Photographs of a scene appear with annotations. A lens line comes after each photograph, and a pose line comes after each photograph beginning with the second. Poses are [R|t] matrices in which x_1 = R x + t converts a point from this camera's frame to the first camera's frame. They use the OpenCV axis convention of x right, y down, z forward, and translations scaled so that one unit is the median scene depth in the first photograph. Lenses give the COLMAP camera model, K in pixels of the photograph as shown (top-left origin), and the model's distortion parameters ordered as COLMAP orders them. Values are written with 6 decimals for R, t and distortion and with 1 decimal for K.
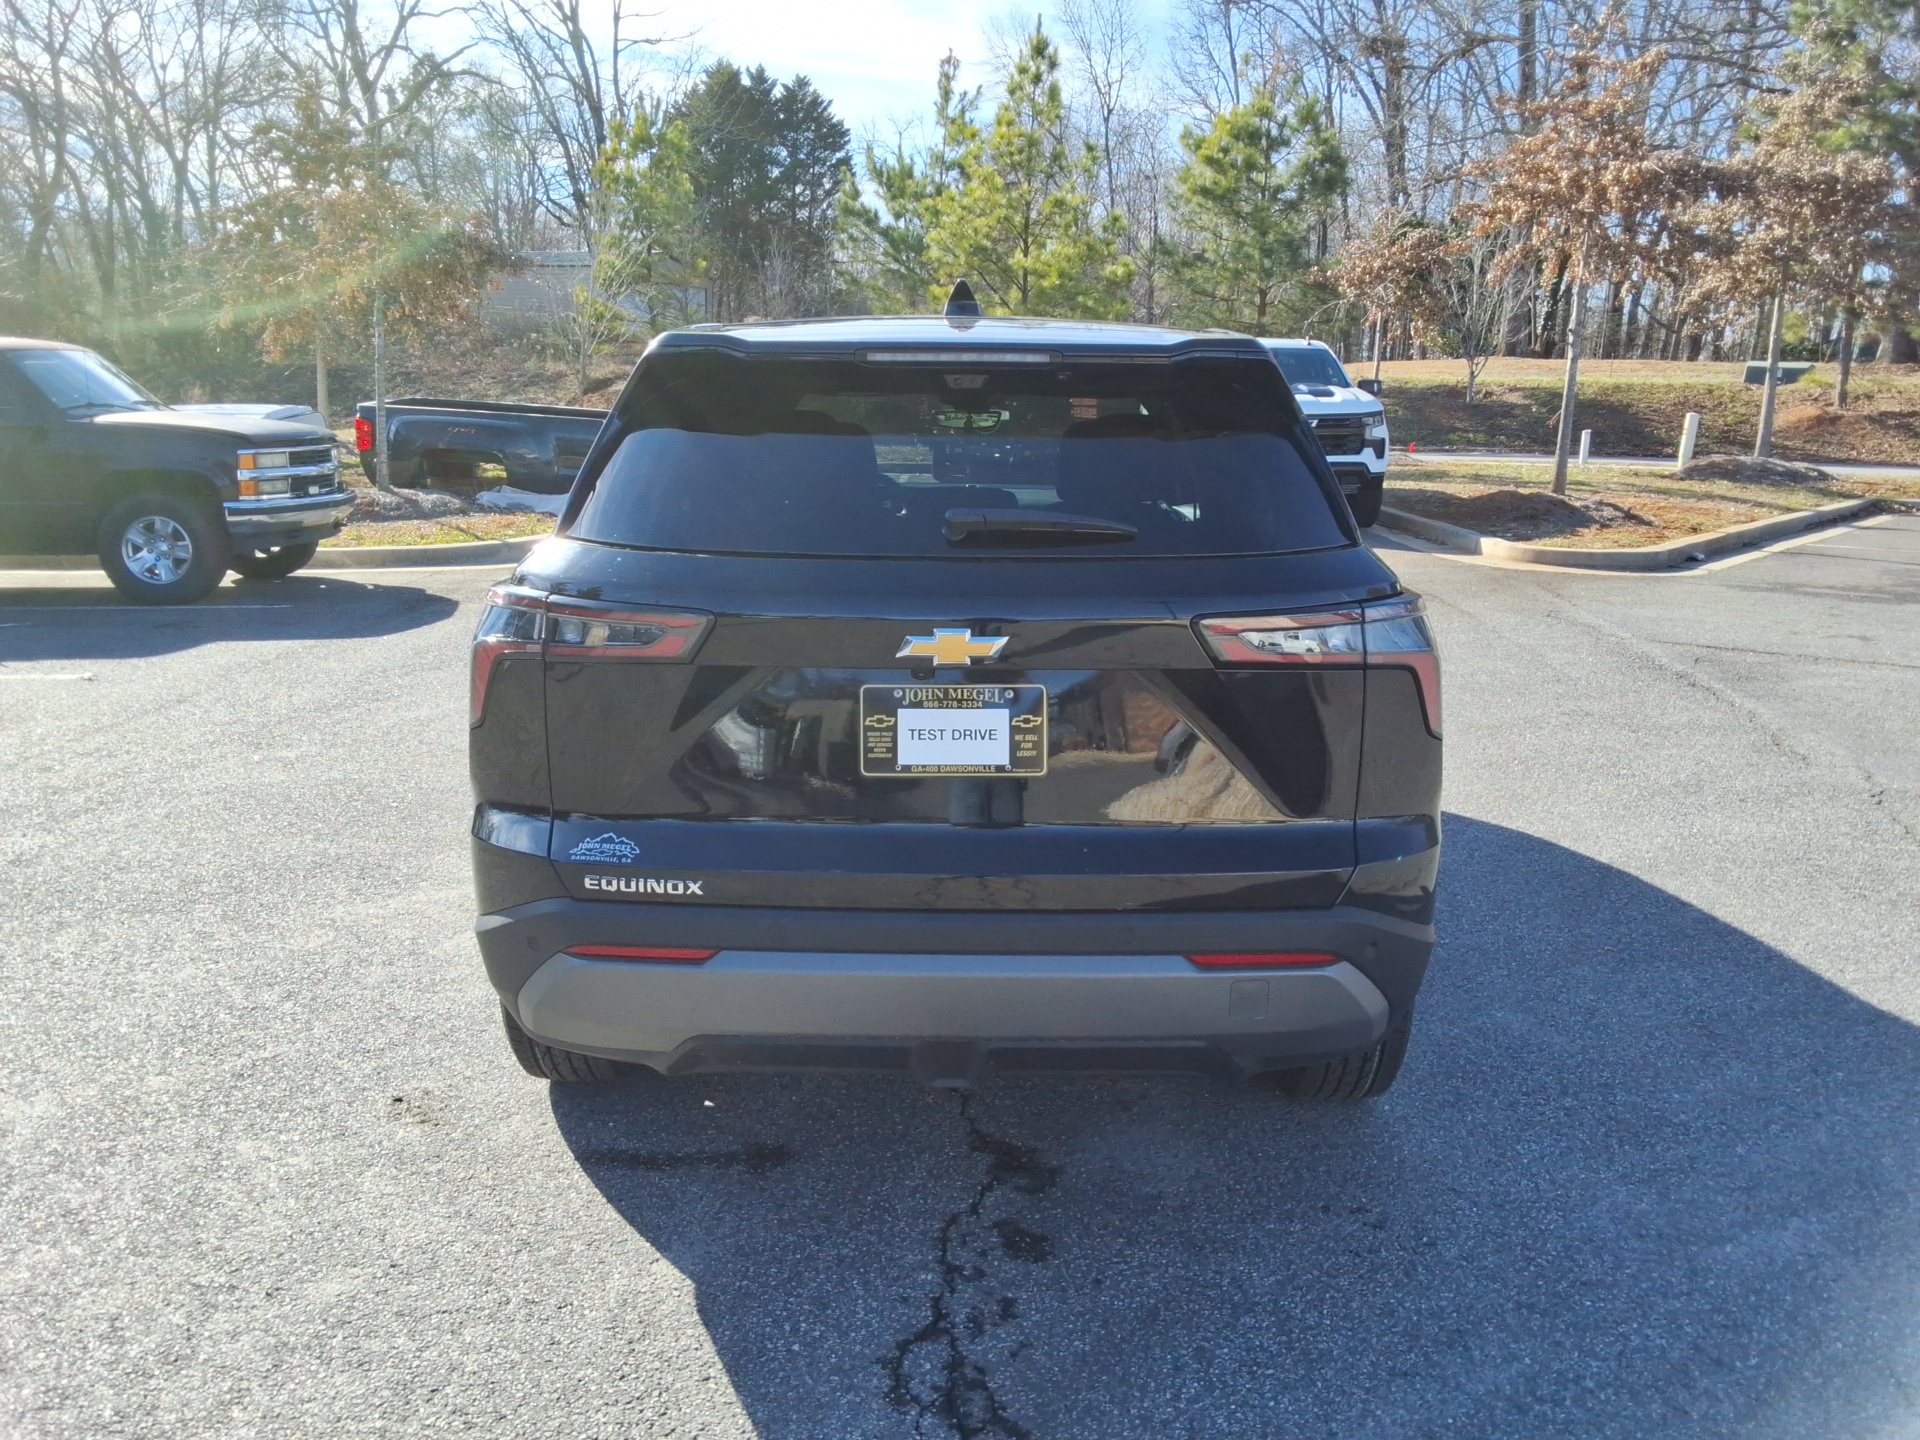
lens RADIAL K [[1522.9, 0, 999.7], [0, 1522.9, 716.6], [0, 0, 1]] dist [0.082746, -0.121843]
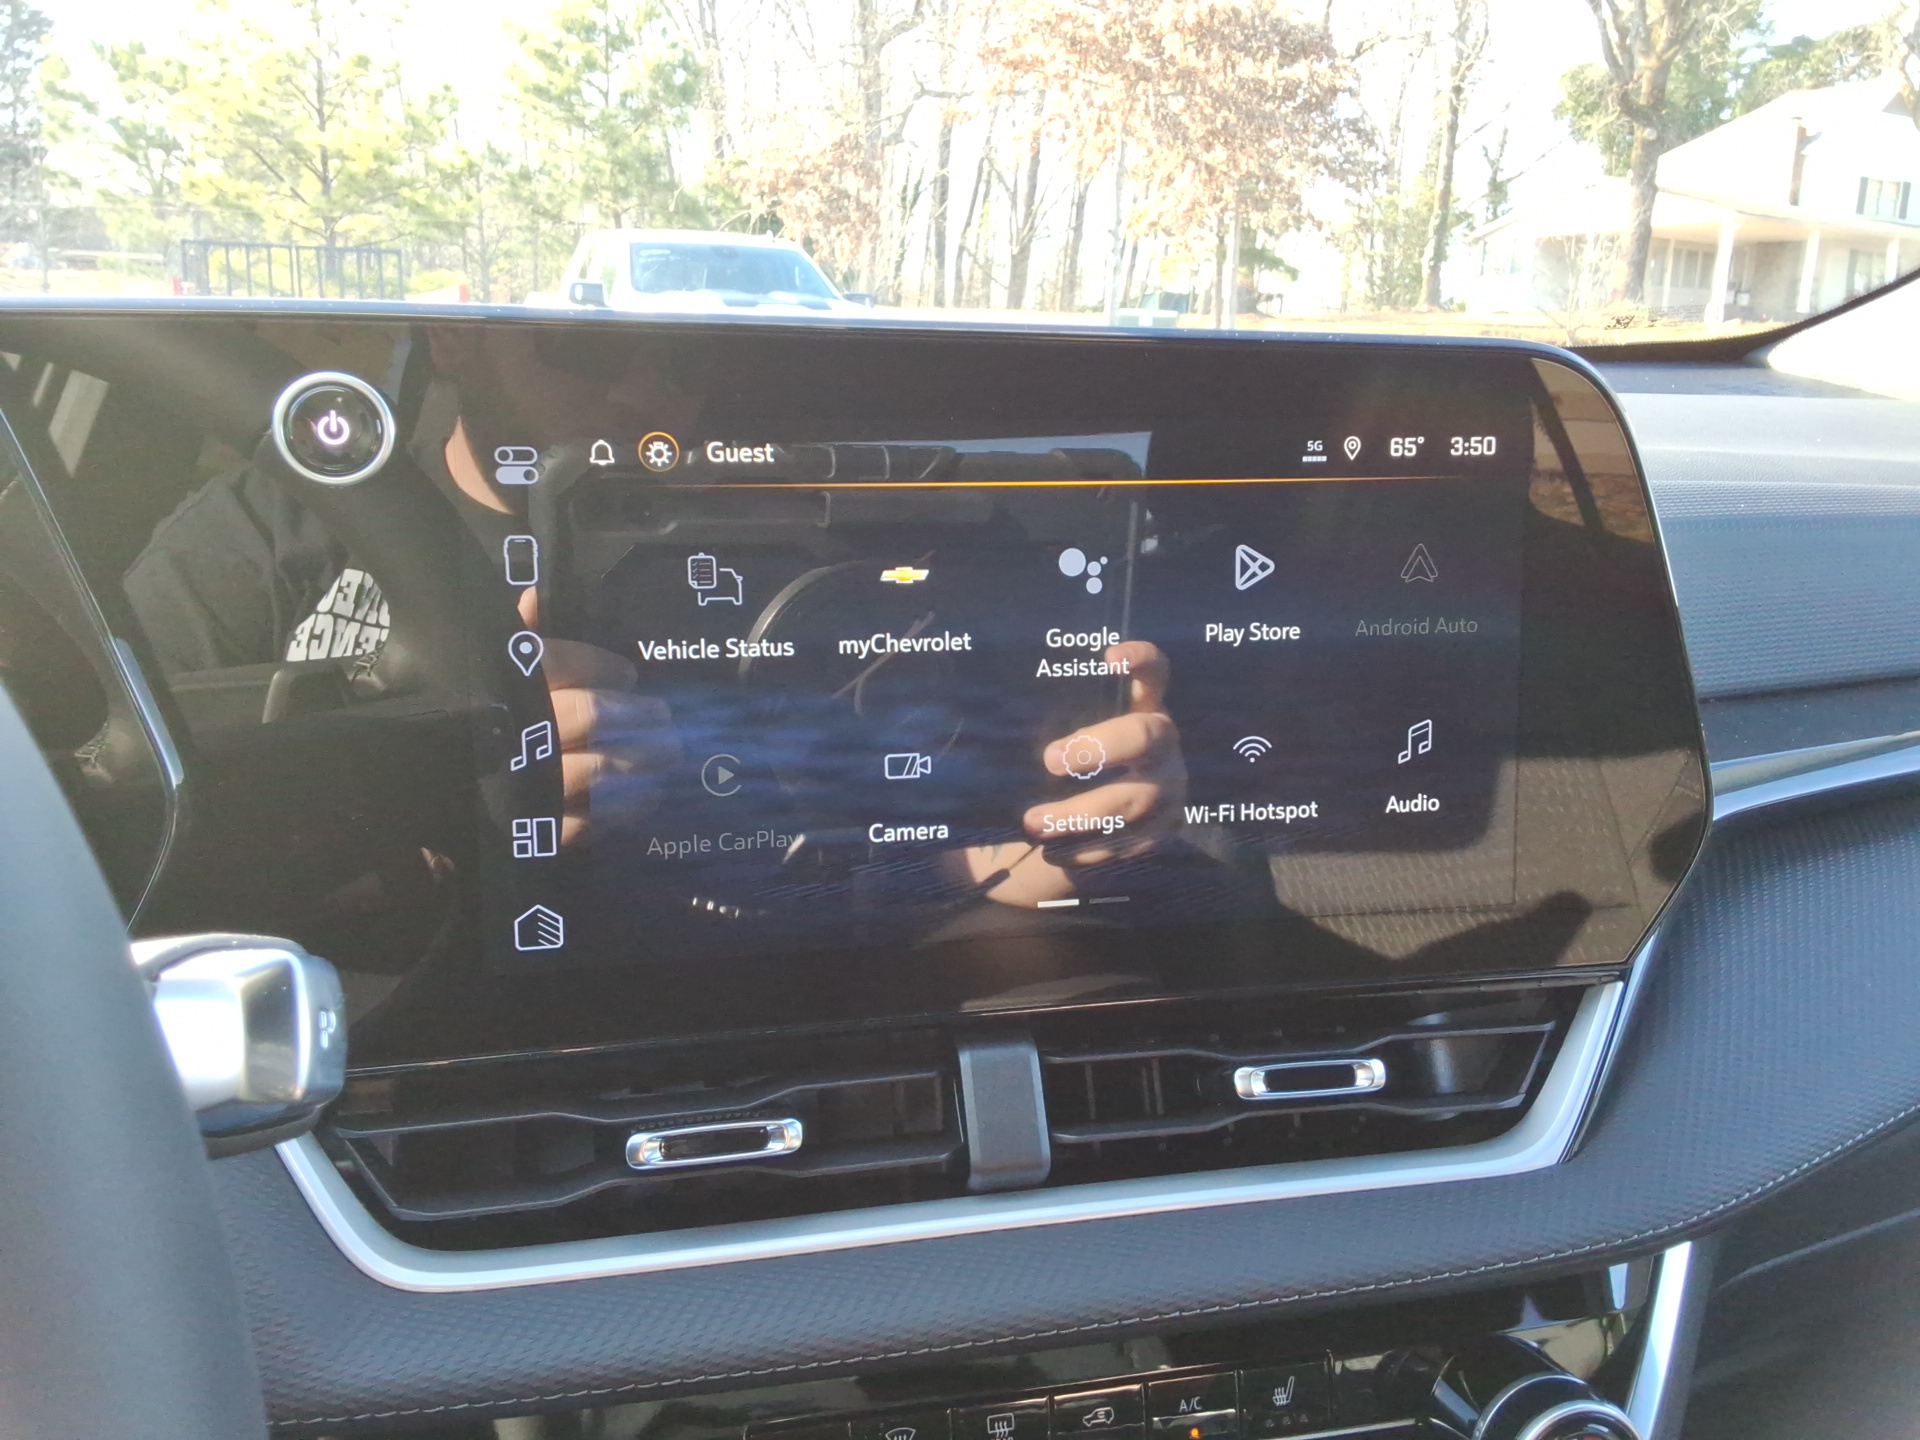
lens RADIAL K [[1522.9, 0, 975.2], [0, 1522.9, 716.8], [0, 0, 1]] dist [0.082746, -0.121843]
pose [[0.916477, -0.087623, 0.390375, -0.012160], [0.076945, 0.996110, 0.042944, -0.032851], [-0.392619, -0.009320, 0.919654, 0.228859]]
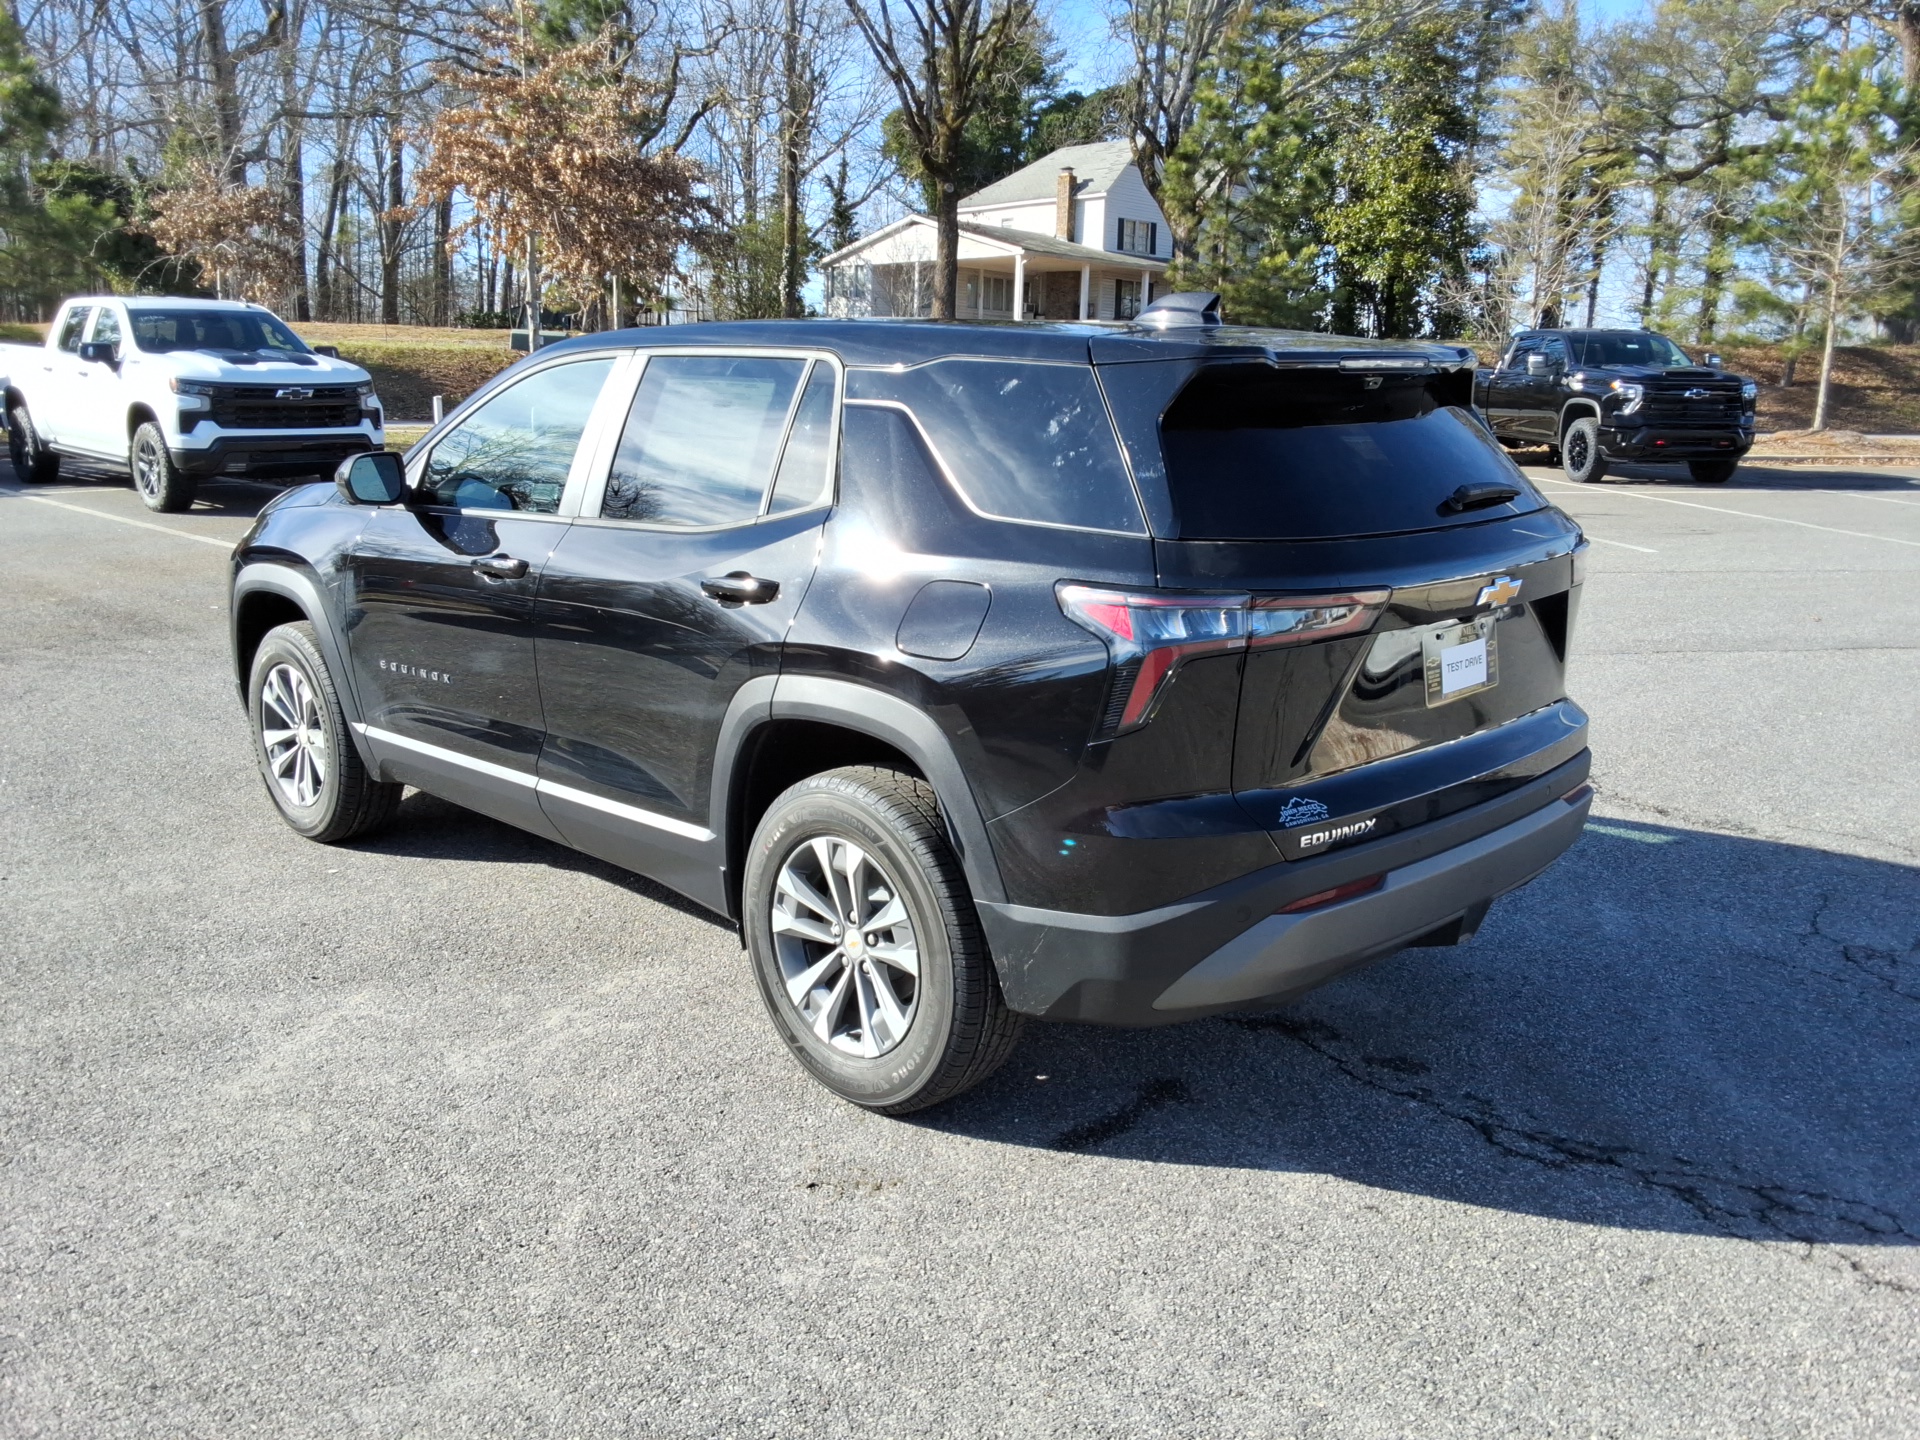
lens RADIAL K [[1522.9, 0, 962.2], [0, 1522.9, 707.2], [0, 0, 1]] dist [0.082746, -0.121843]
pose [[0.703866, -0.160552, 0.691950, -0.139593], [0.147921, 0.985896, 0.078288, -0.013113], [-0.694760, 0.047250, 0.717688, 0.042959]]
